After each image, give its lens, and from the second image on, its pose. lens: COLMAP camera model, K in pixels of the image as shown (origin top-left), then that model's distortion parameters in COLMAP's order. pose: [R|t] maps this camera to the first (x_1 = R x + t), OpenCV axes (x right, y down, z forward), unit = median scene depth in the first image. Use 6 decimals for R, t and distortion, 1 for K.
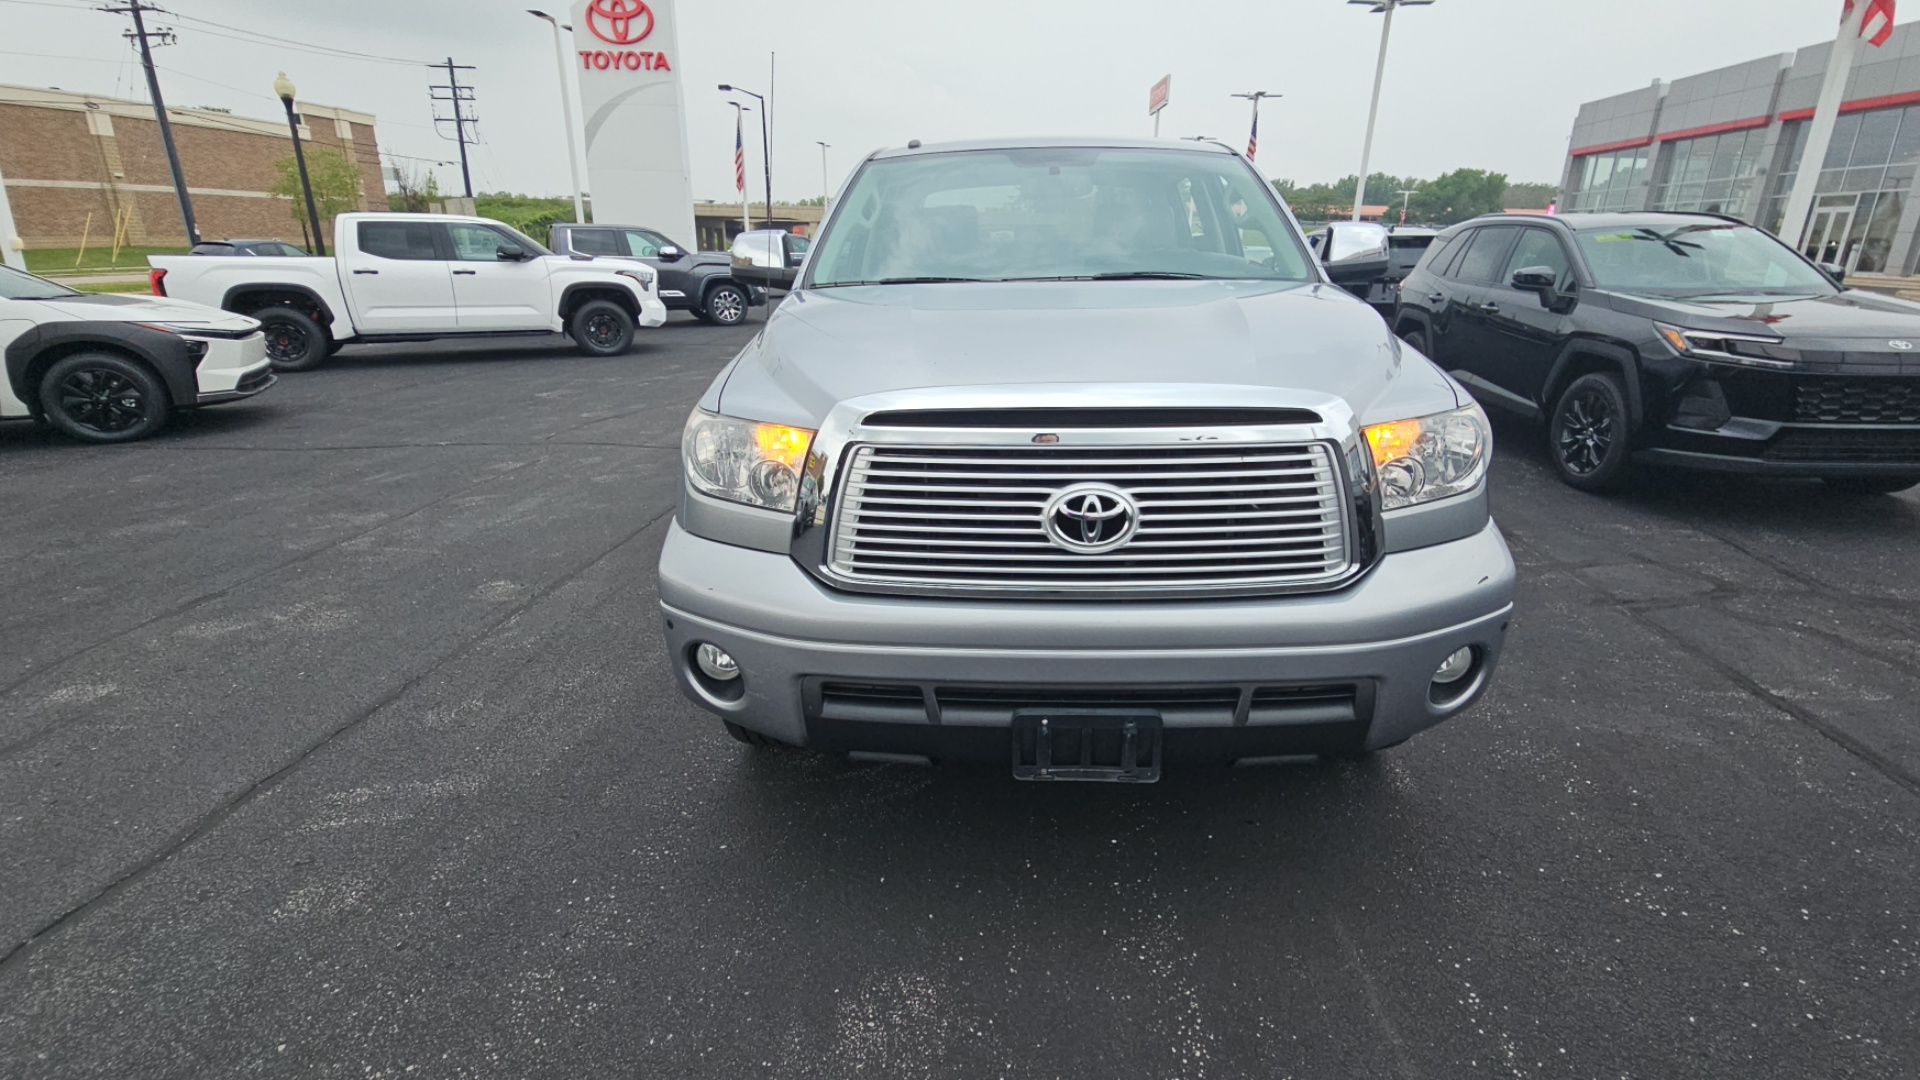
lens RADIAL K [[861.4, 0, 979.6], [0, 861.4, 544.1], [0, 0, 1]] dist [0.009456, -0.007665]
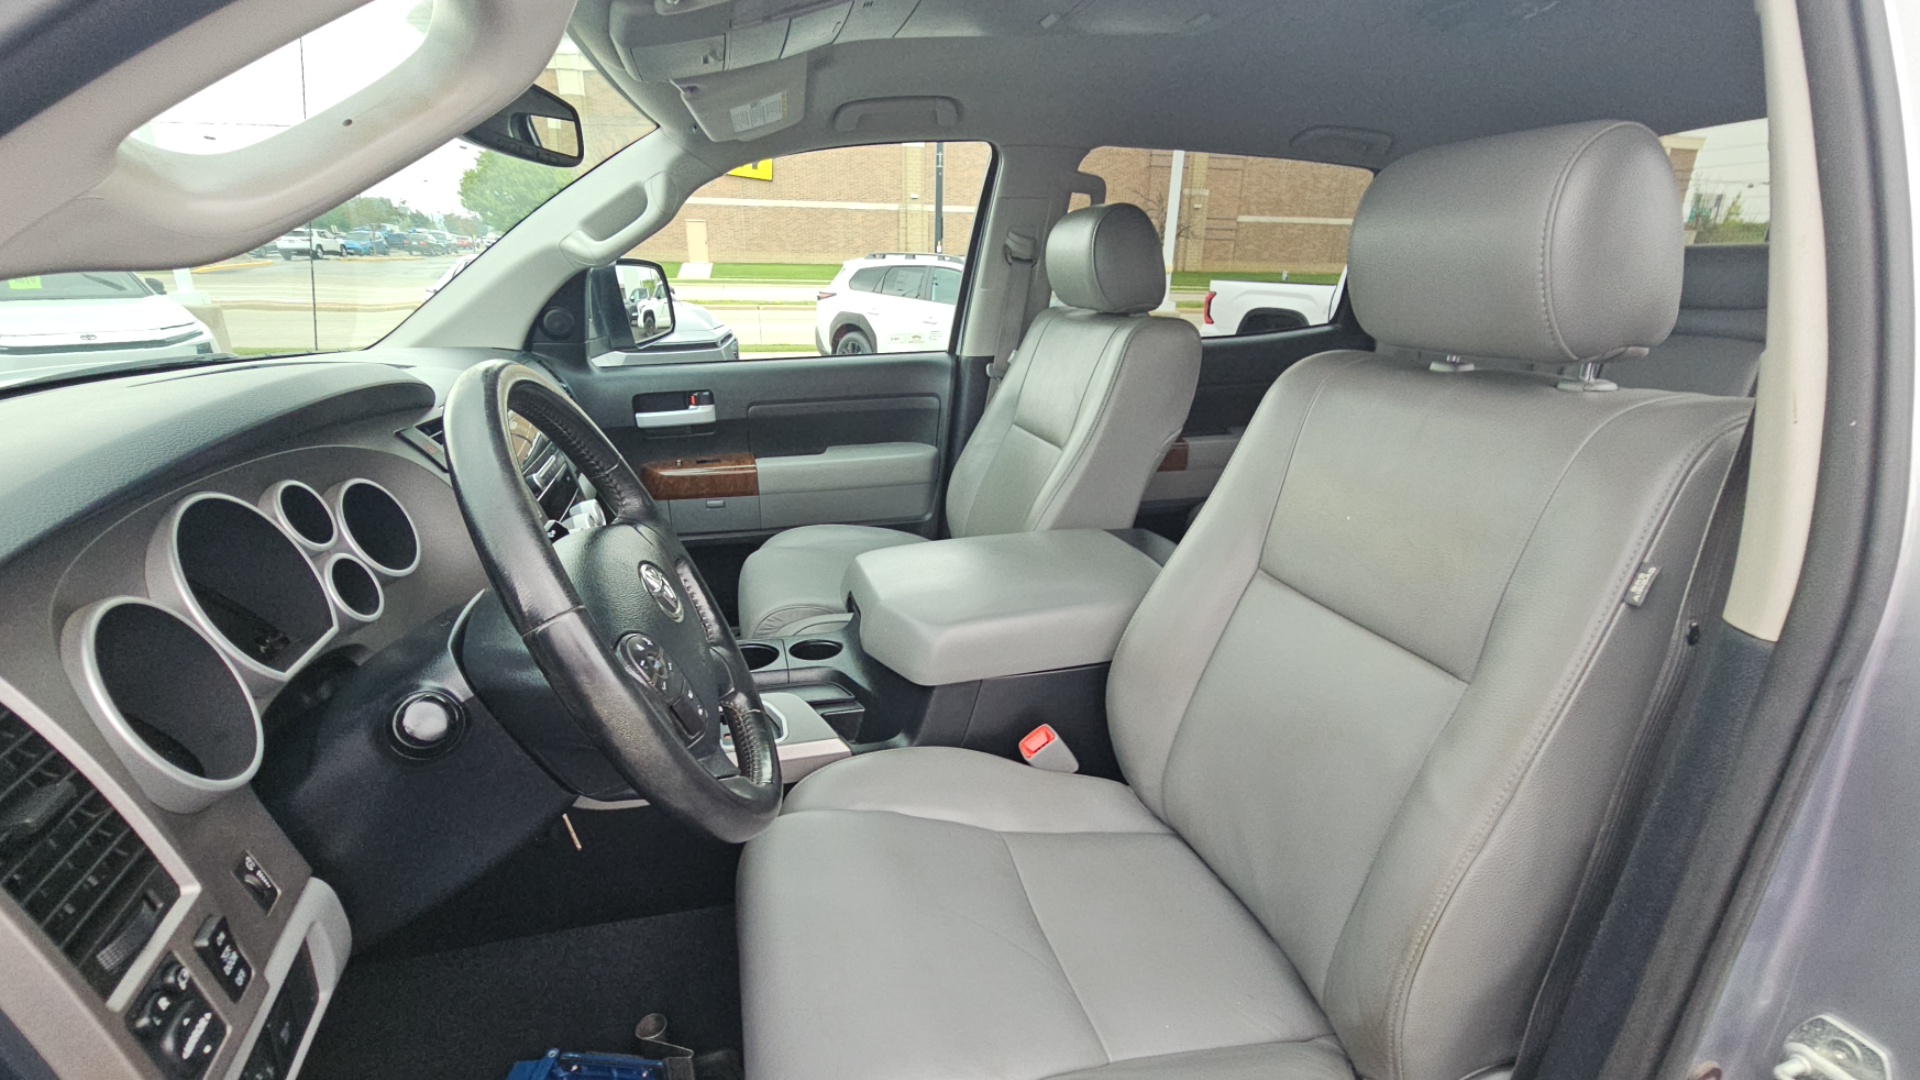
lens RADIAL K [[861.4, 0, 979.6], [0, 861.4, 544.1], [0, 0, 1]] dist [0.009456, -0.007665]
pose [[0.308336, 0.300809, -0.902465, 0.069677], [-0.329194, 0.923813, 0.195452, -0.060757], [0.892502, 0.236821, 0.383869, 0.166012]]
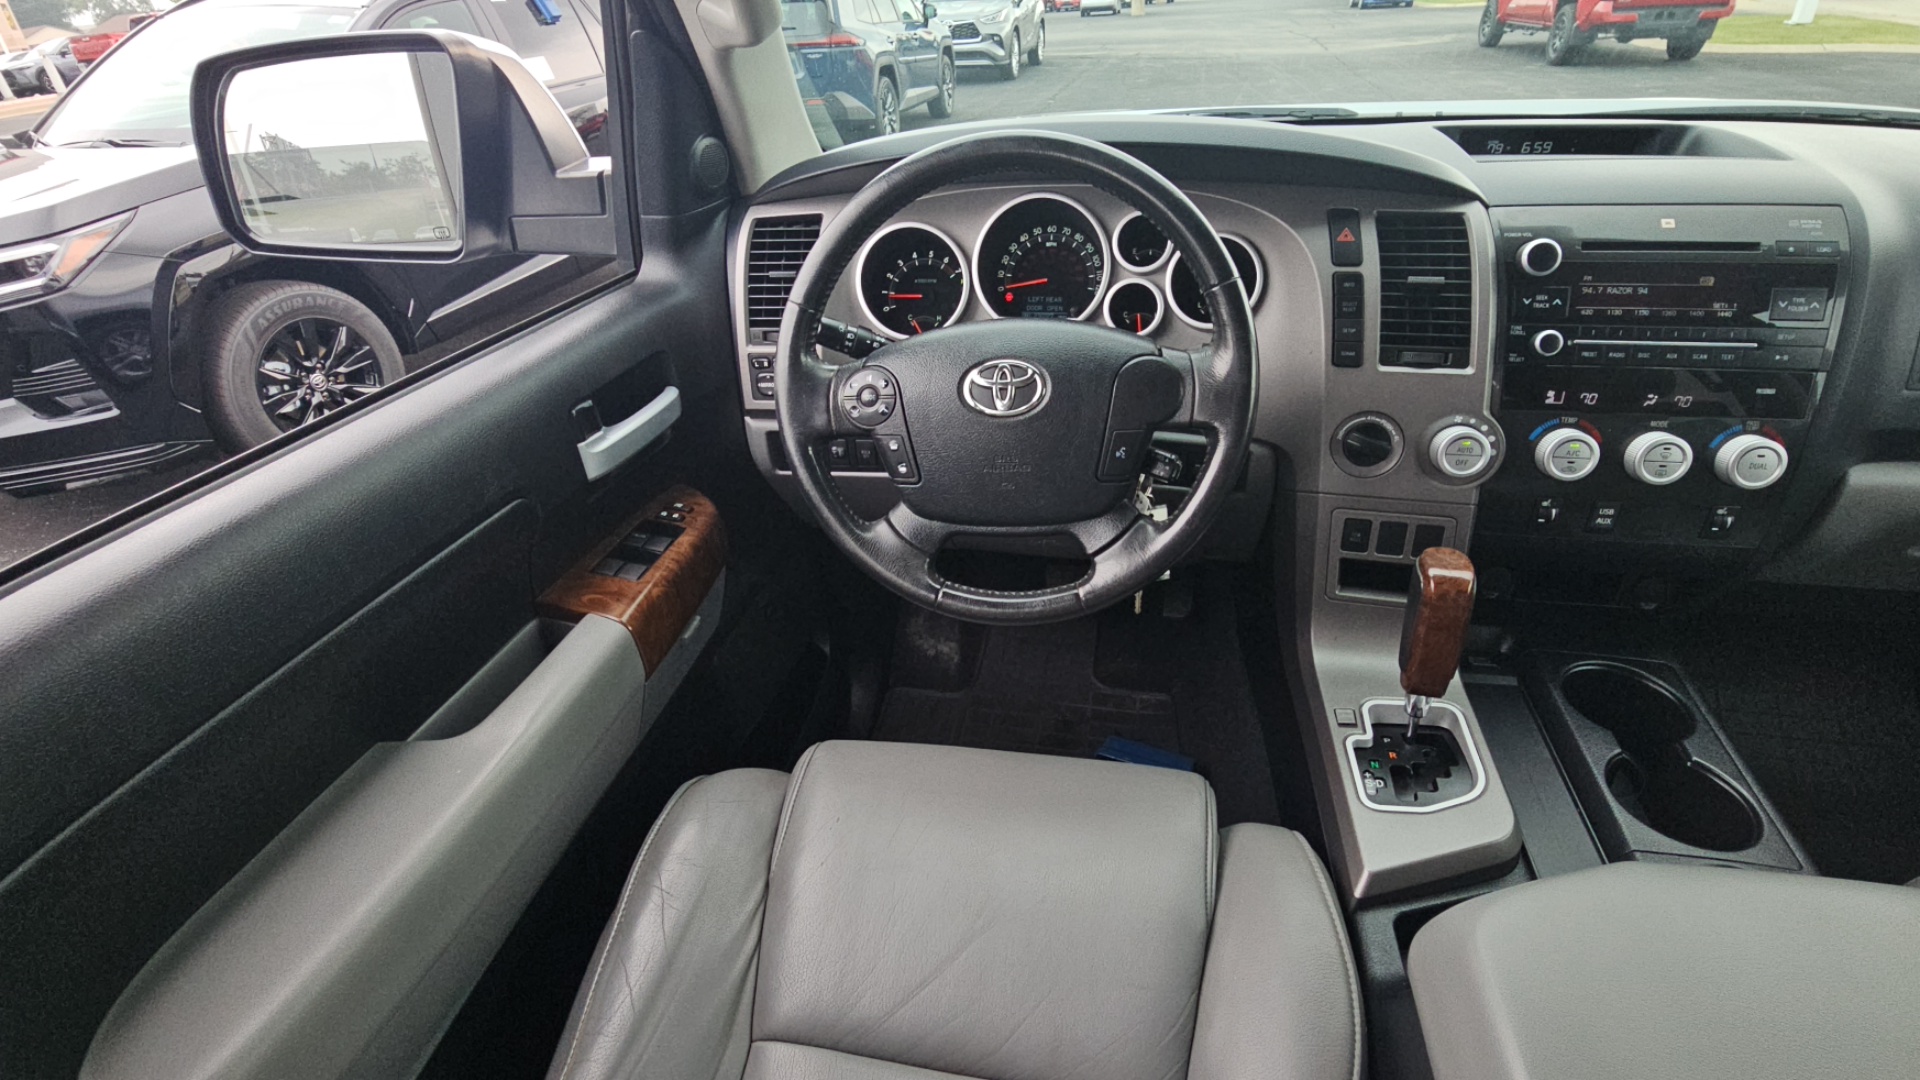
lens RADIAL K [[858.4, 0, 980.6], [0, 858.4, 543.3], [0, 0, 1]] dist [0.005718, -0.004018]
pose [[-0.987923, -0.040074, 0.149674, 0.031280], [0.094130, 0.612073, 0.785179, -0.072026], [-0.123077, 0.789785, -0.600909, 0.194443]]
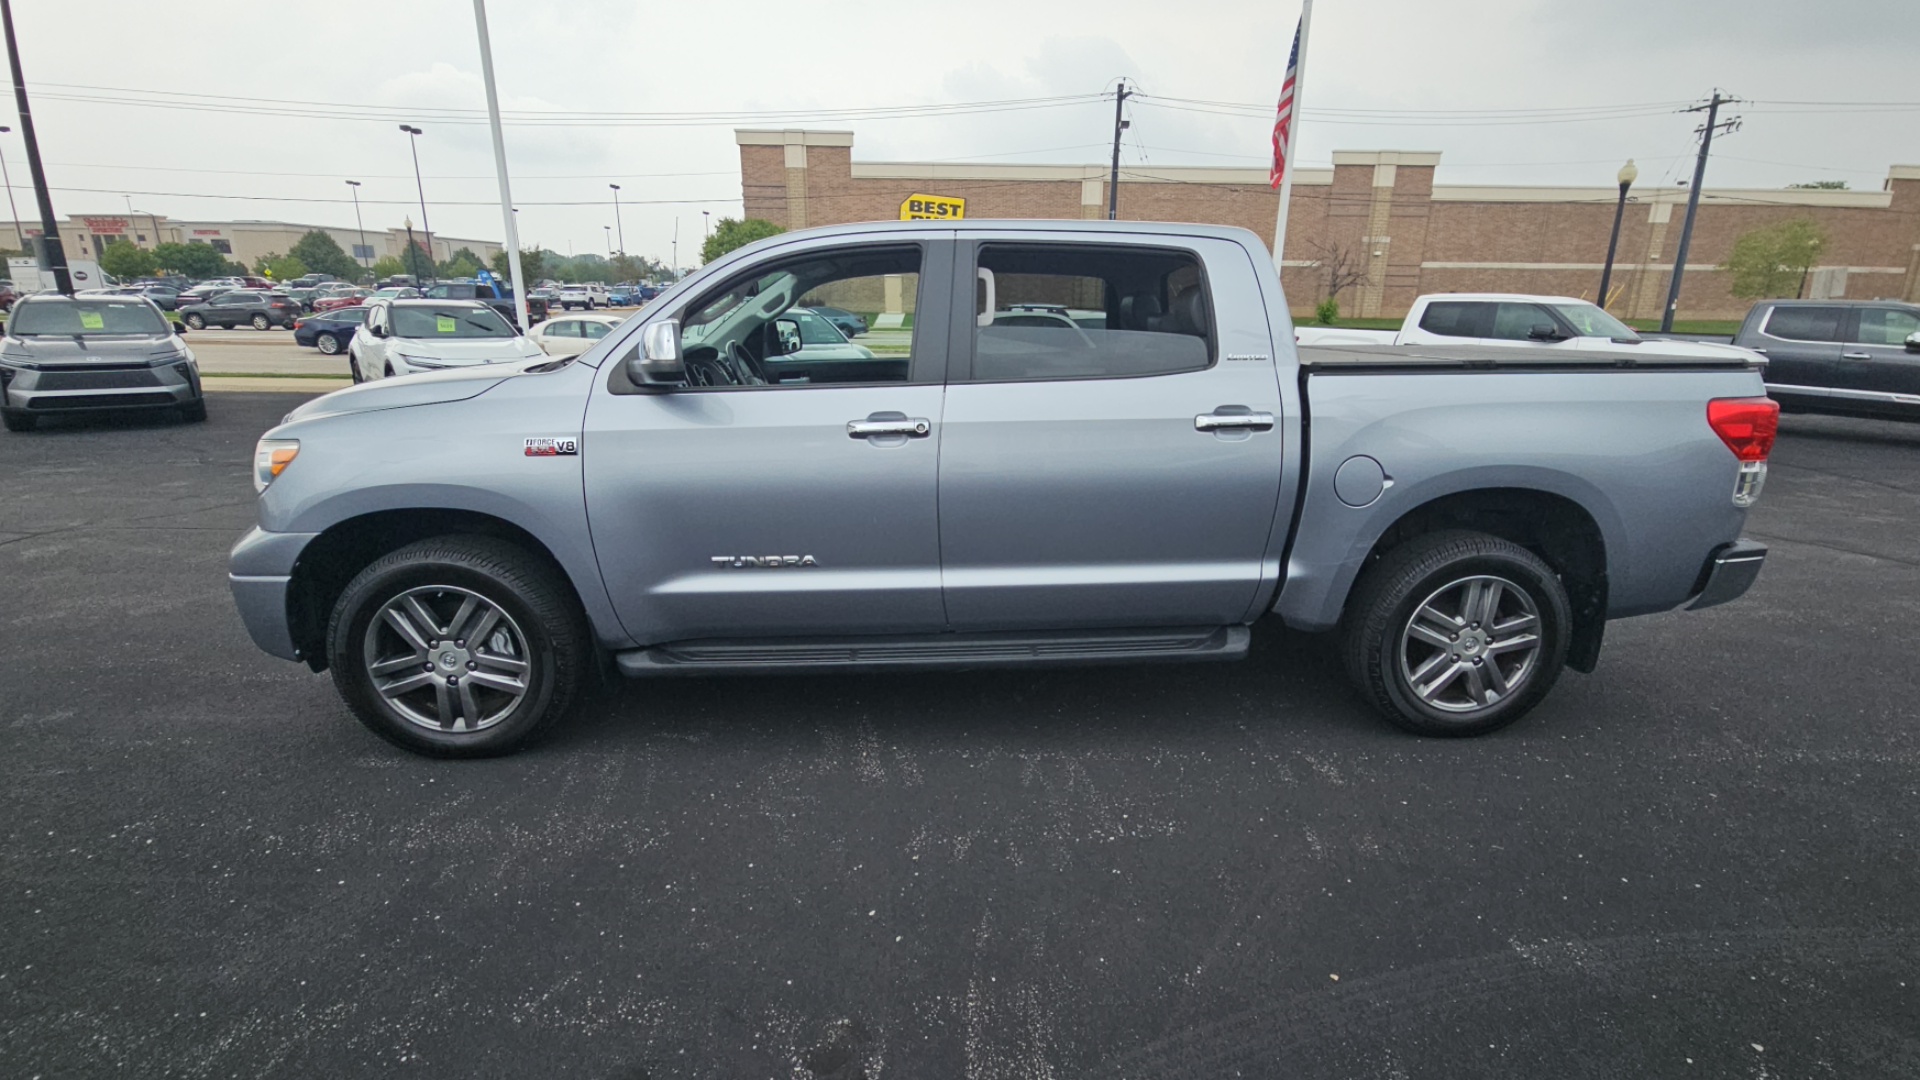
lens RADIAL K [[861.4, 0, 979.6], [0, 861.4, 544.1], [0, 0, 1]] dist [0.009456, -0.007665]
pose [[0.100264, 0.264477, -0.959166, 0.208302], [-0.337236, 0.915993, 0.217321, -0.071439], [0.936066, 0.301676, 0.181032, 0.186928]]
